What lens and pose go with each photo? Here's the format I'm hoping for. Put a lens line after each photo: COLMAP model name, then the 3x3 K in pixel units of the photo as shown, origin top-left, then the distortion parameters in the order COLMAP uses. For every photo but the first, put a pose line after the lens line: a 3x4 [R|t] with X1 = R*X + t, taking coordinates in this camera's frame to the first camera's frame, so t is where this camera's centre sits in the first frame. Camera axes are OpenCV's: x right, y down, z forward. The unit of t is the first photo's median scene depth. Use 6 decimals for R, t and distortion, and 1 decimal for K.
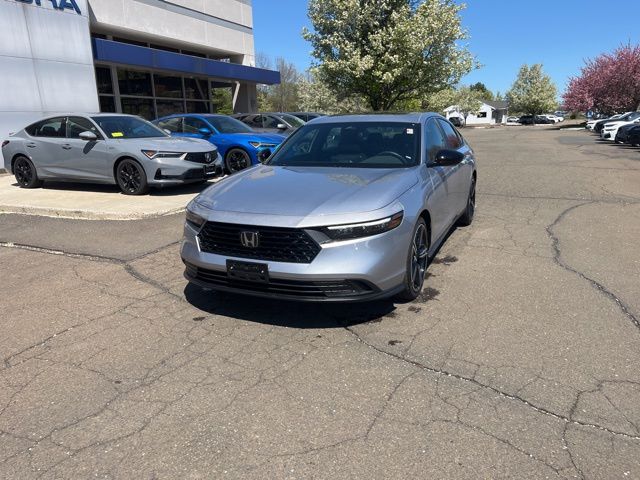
lens RADIAL K [[483.0, 0, 318.2], [0, 483.0, 236.5], [0, 0, 1]] dist [0.072318, -0.089740]
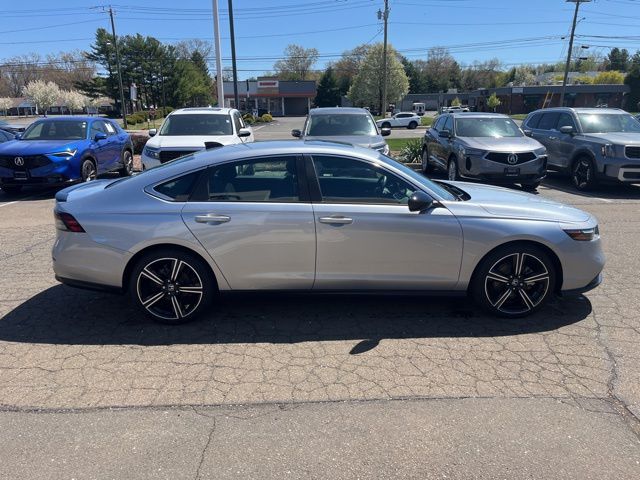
lens RADIAL K [[483.0, 0, 320.1], [0, 483.0, 240.8], [0, 0, 1]] dist [0.072318, -0.089740]
pose [[-0.438669, -0.204393, 0.875096, -0.429665], [0.230179, 0.915749, 0.329273, -0.237948], [-0.868670, 0.345871, -0.354664, 0.860377]]
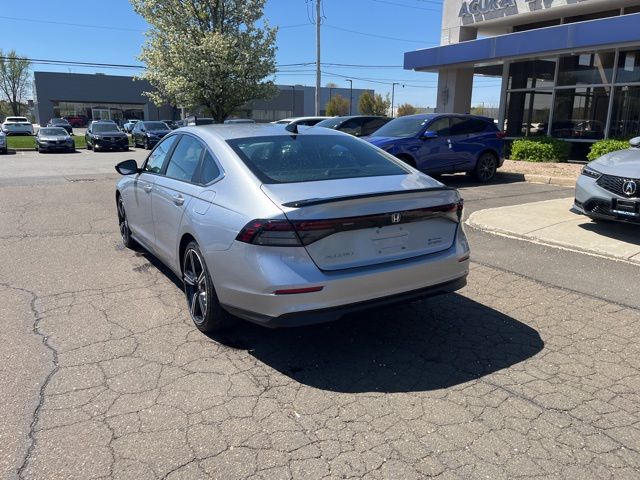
lens RADIAL K [[483.0, 0, 318.8], [0, 483.0, 237.9], [0, 0, 1]] dist [0.072318, -0.089740]
pose [[-0.562465, 0.213116, -0.798883, 0.495540], [-0.178783, 0.912004, 0.369168, -0.263793], [0.807260, 0.350471, -0.474869, 1.009738]]
